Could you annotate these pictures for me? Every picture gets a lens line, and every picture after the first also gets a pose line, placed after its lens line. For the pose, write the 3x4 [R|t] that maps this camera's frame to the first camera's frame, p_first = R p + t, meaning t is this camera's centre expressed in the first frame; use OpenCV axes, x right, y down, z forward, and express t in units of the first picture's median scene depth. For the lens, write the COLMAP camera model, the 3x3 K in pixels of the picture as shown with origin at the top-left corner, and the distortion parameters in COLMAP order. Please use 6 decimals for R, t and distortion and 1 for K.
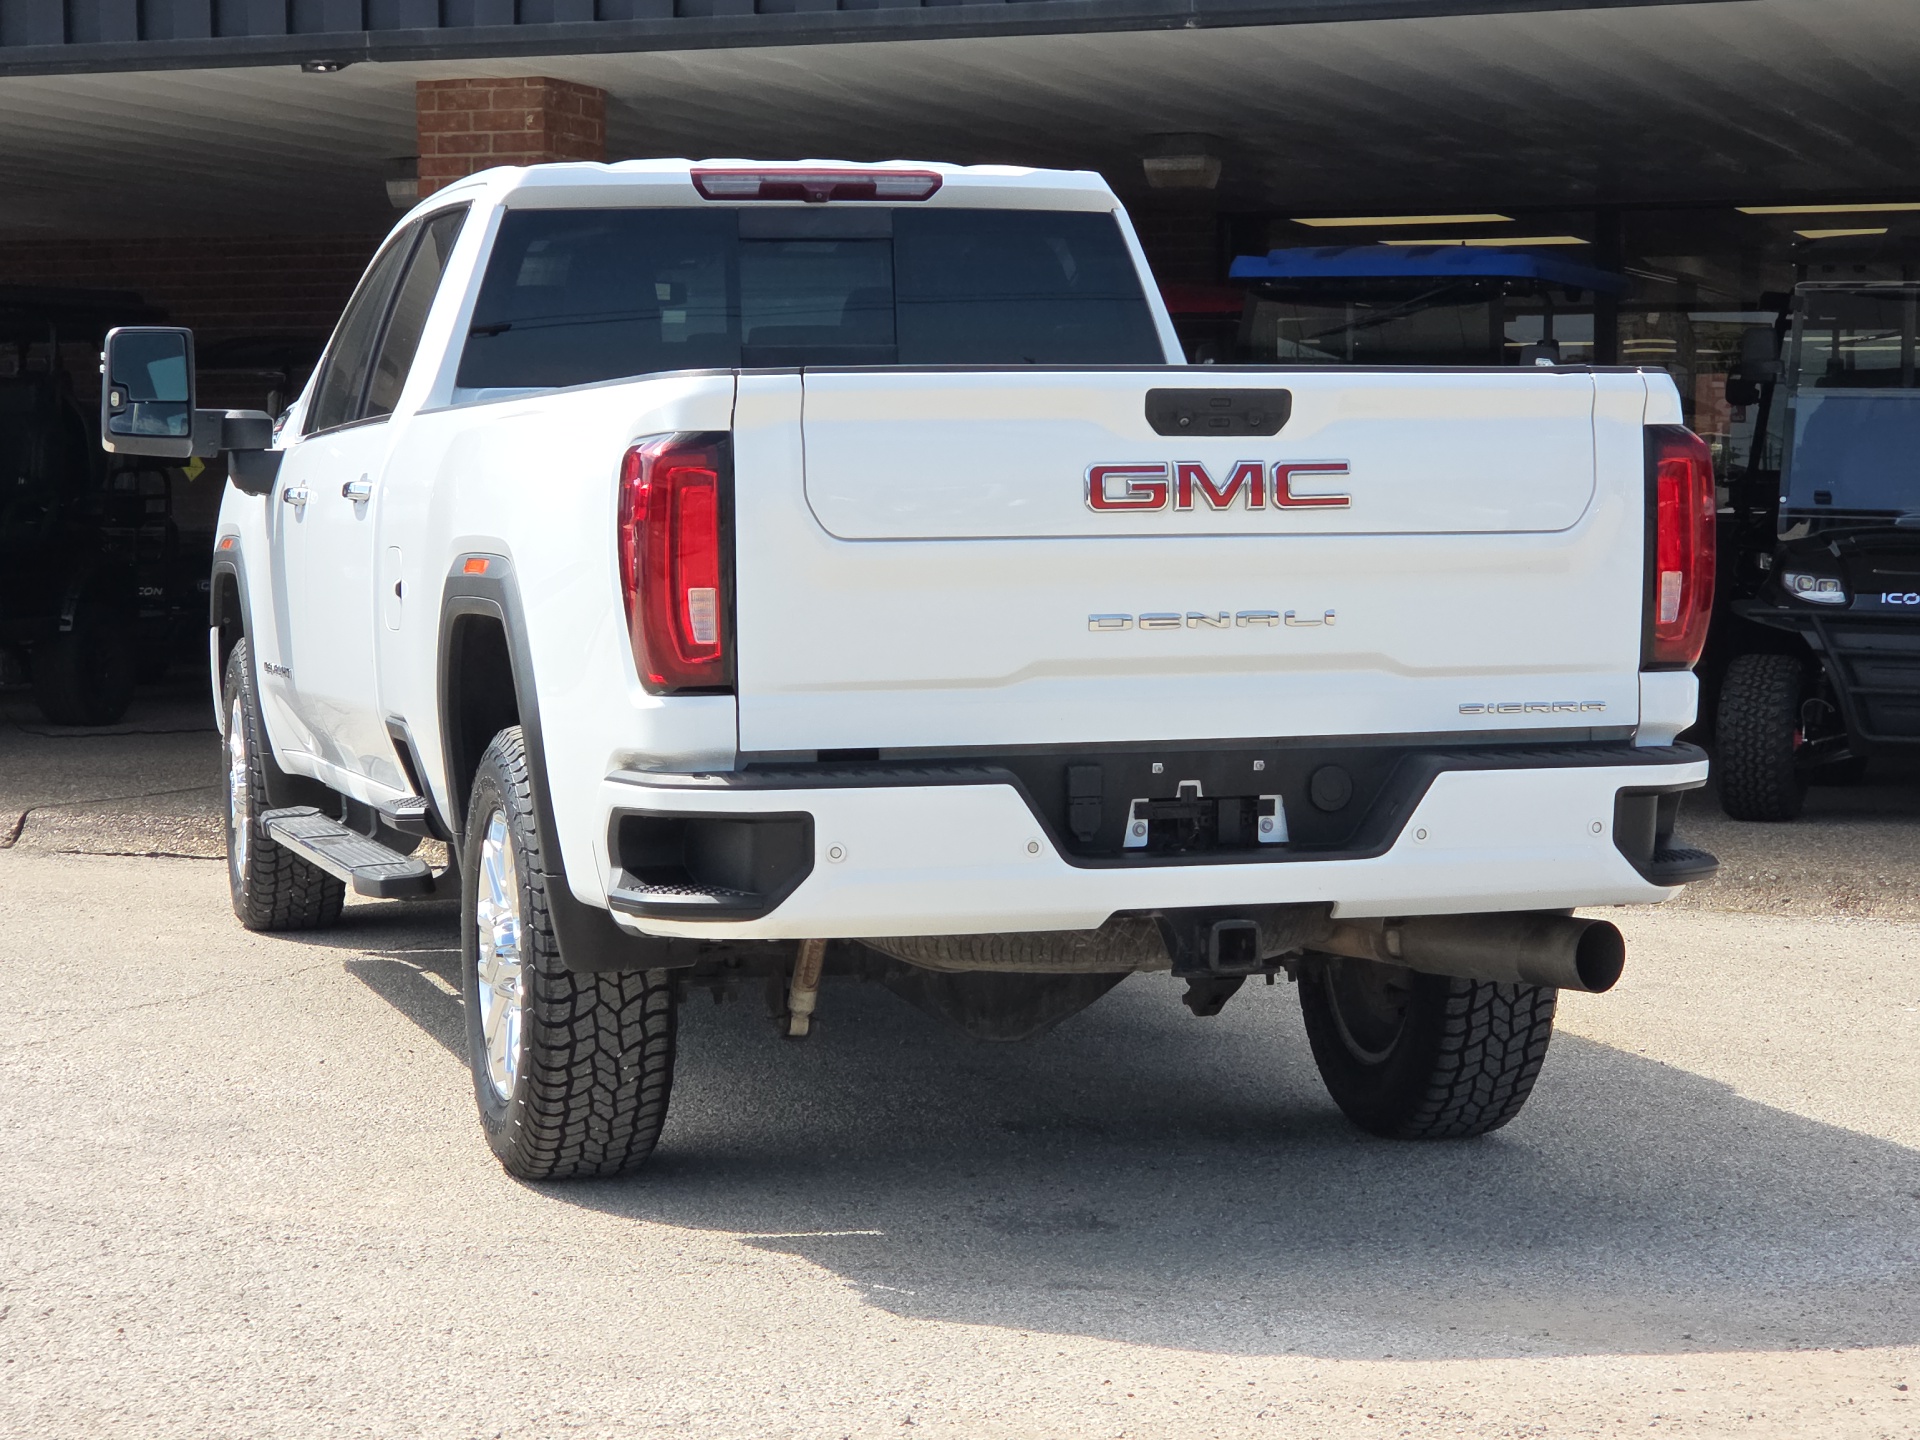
lens RADIAL K [[4363.5, 0, 960.0], [0, 4363.5, 720.0], [0, 0, 1]] dist [-0.909645, 12.658513]
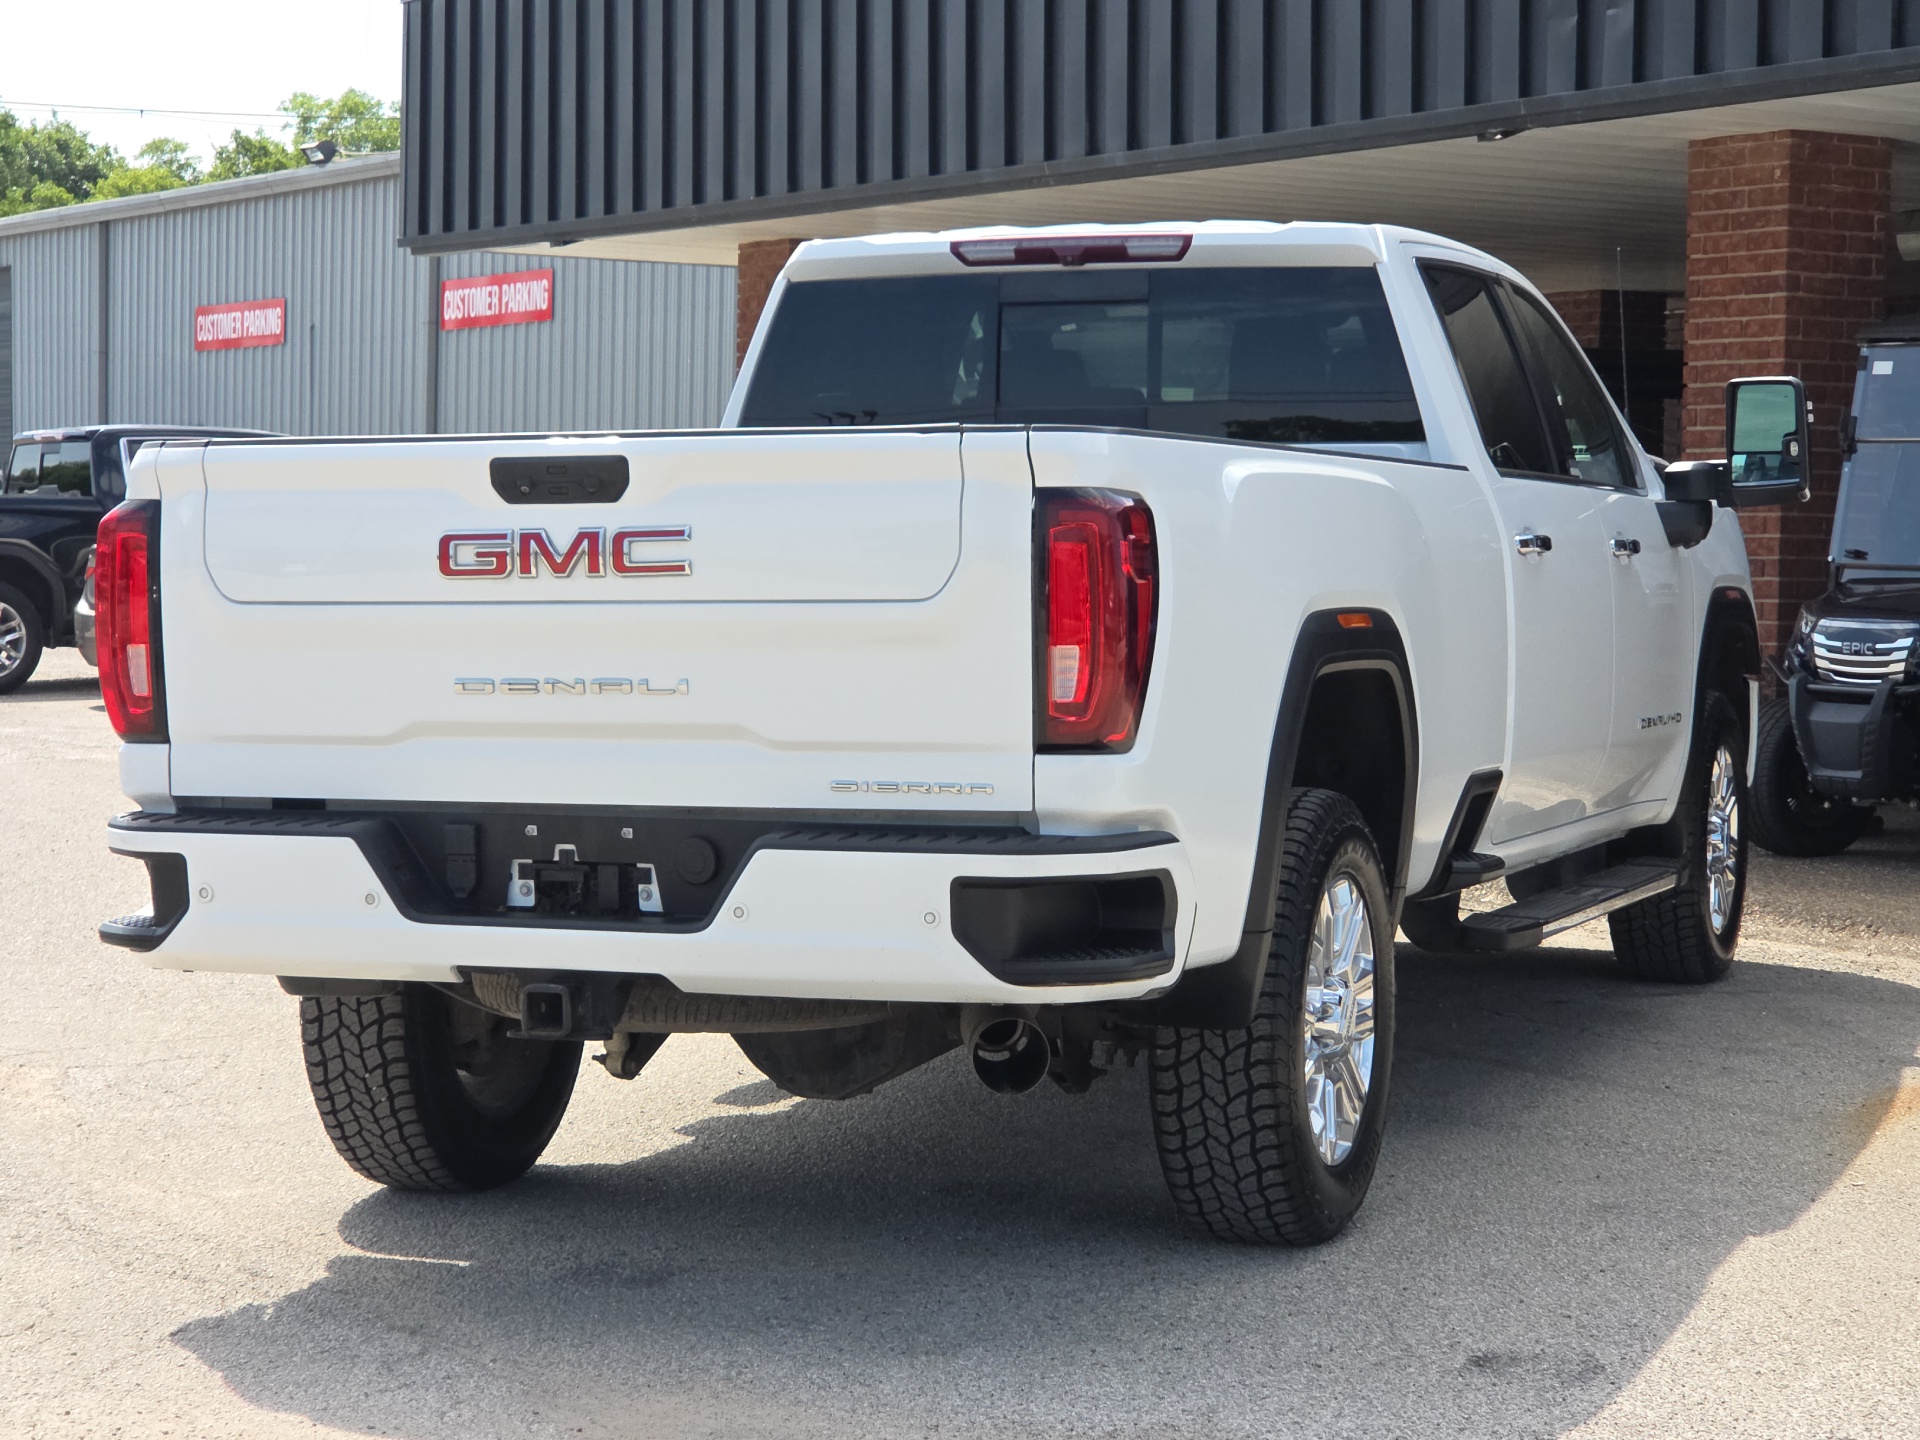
lens RADIAL K [[4125.7, 0, 963.7], [0, 4125.7, 620.1], [0, 0, 1]] dist [-0.730544, 9.956205]
pose [[0.812032, 0.016060, -0.583392, 0.672313], [-0.034819, 0.999174, -0.020960, -0.021128], [0.582573, 0.037333, 0.811921, 0.274803]]
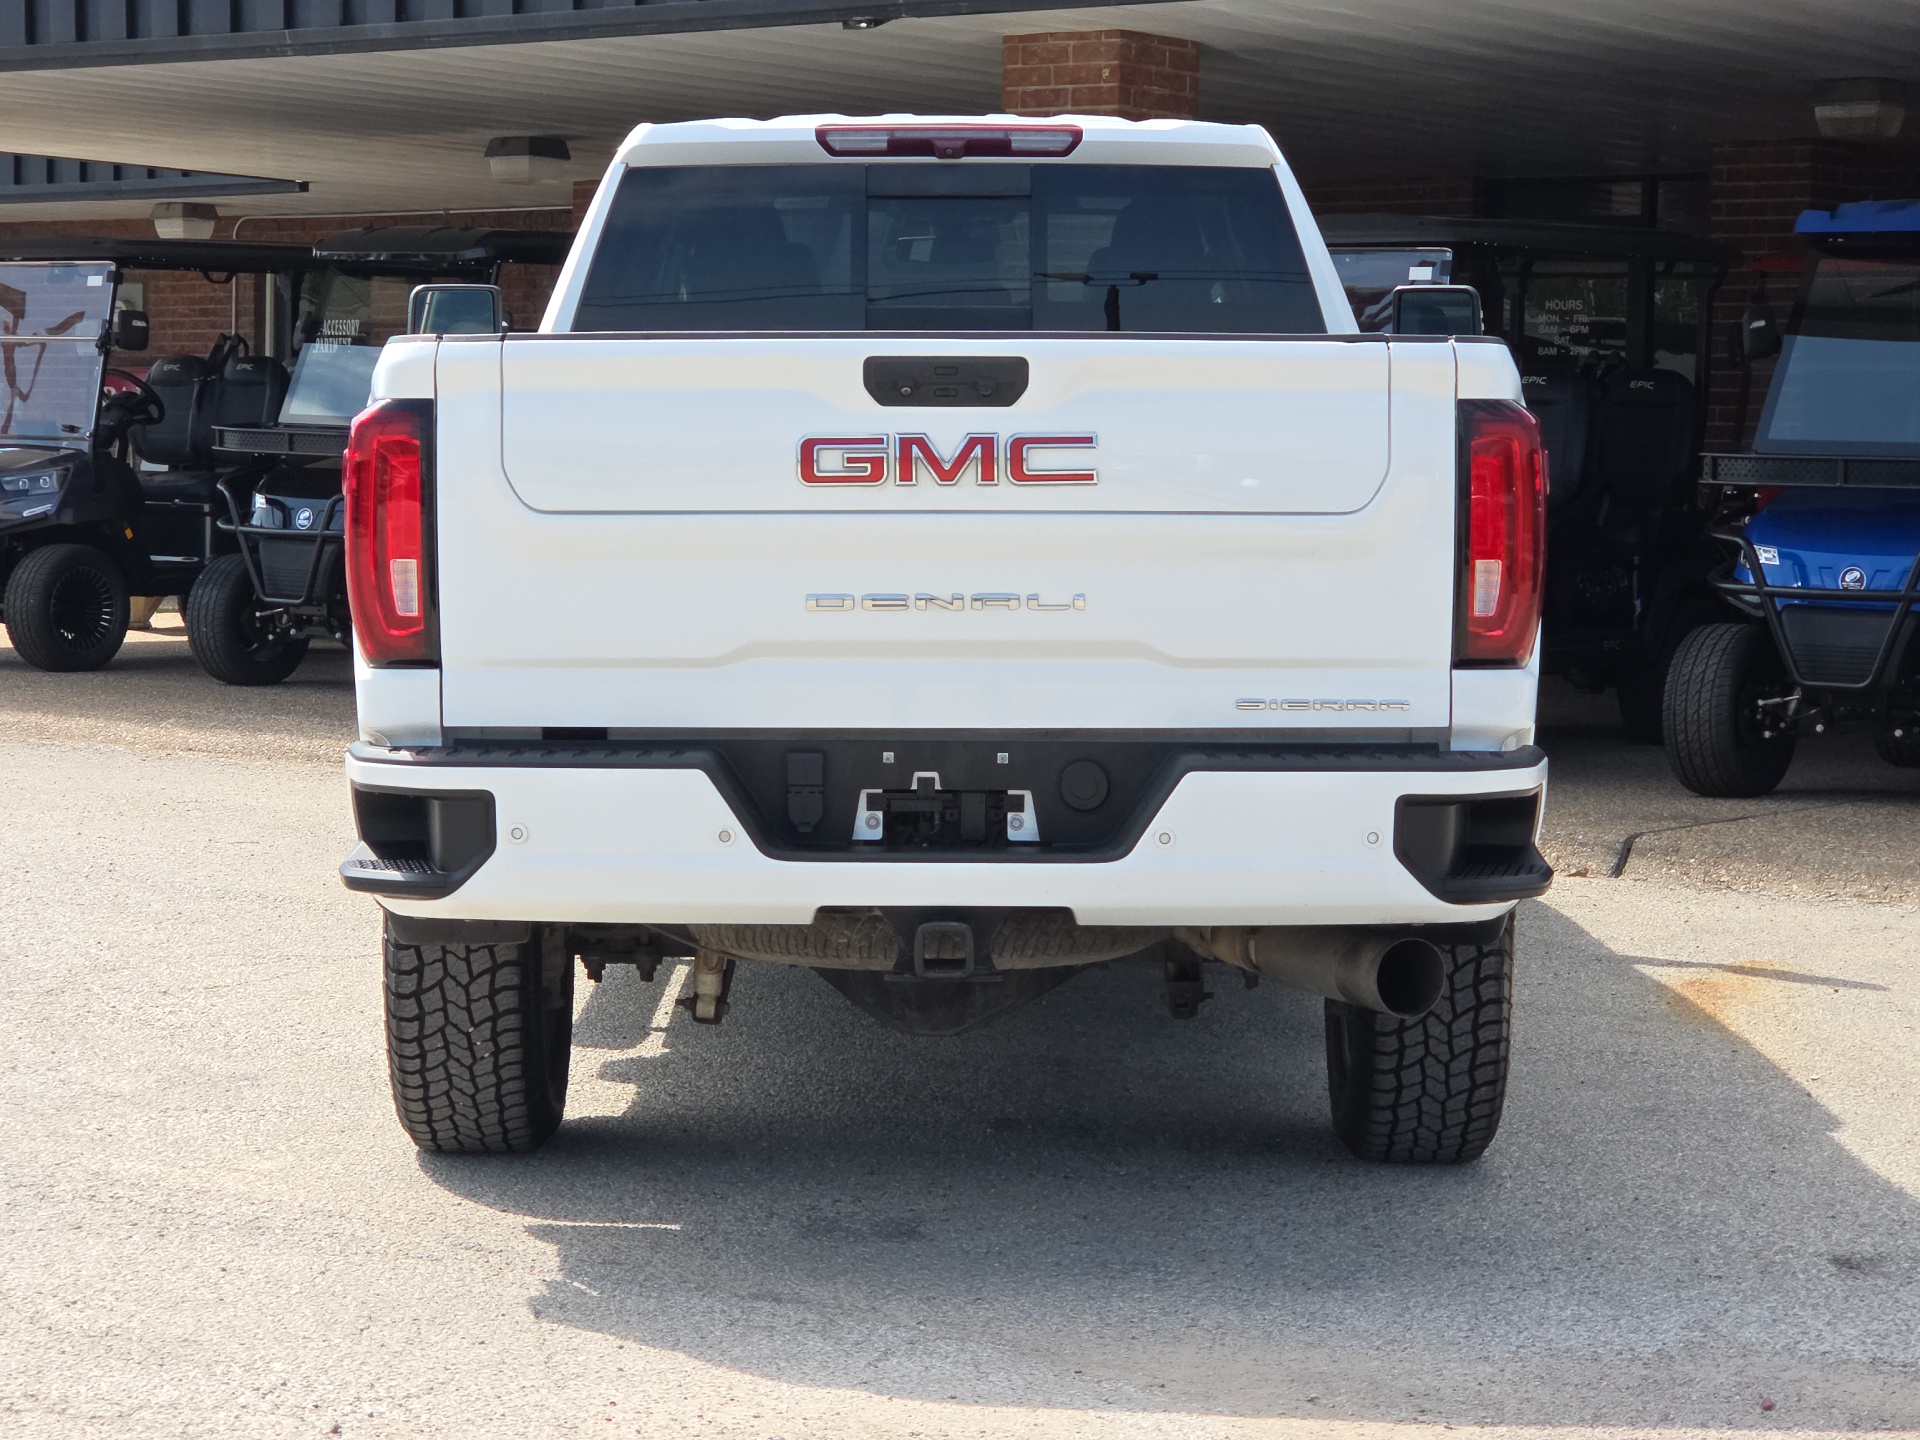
lens RADIAL K [[4316.7, 0, 987.7], [0, 4316.7, 714.9], [0, 0, 1]] dist [-0.824685, 11.780315]
pose [[0.963794, 0.029880, -0.264969, 0.308114], [-0.027070, 0.999532, 0.014251, -0.011874], [0.265271, -0.006562, 0.964152, 0.101309]]
